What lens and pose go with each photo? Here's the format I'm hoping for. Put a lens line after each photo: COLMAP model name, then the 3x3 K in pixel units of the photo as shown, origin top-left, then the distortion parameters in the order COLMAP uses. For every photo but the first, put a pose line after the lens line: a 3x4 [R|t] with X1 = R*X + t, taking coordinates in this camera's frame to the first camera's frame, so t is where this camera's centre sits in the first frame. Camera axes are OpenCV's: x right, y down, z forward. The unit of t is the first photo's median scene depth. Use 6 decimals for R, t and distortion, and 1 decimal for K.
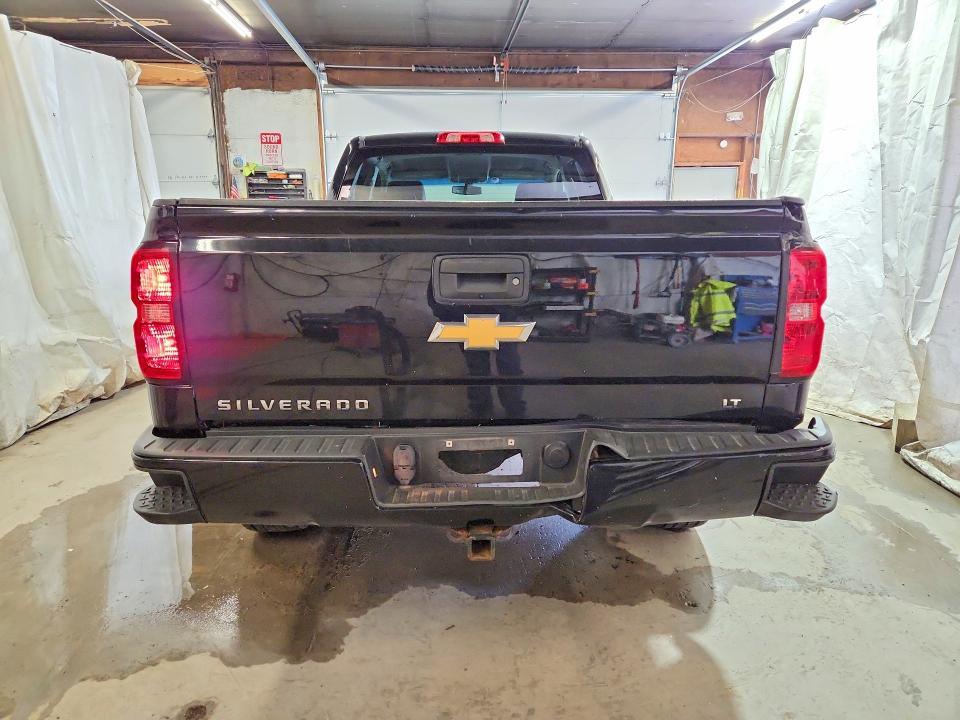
lens RADIAL K [[630.7, 0, 473.6], [0, 630.7, 358.3], [0, 0, 1]] dist [0.076226, -0.034925]
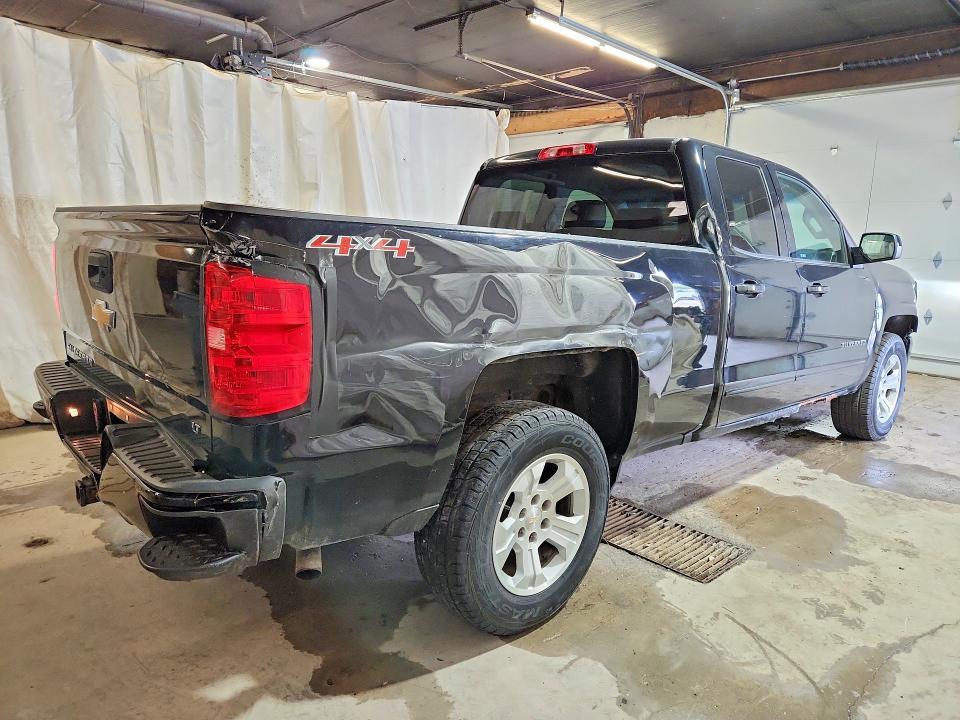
lens RADIAL K [[630.7, 0, 473.6], [0, 630.7, 358.3], [0, 0, 1]] dist [0.076226, -0.034925]
pose [[0.668974, 0.167892, -0.724076, 0.280478], [-0.198299, 0.979161, 0.043830, -0.030817], [0.716346, 0.114262, 0.688326, 0.138329]]
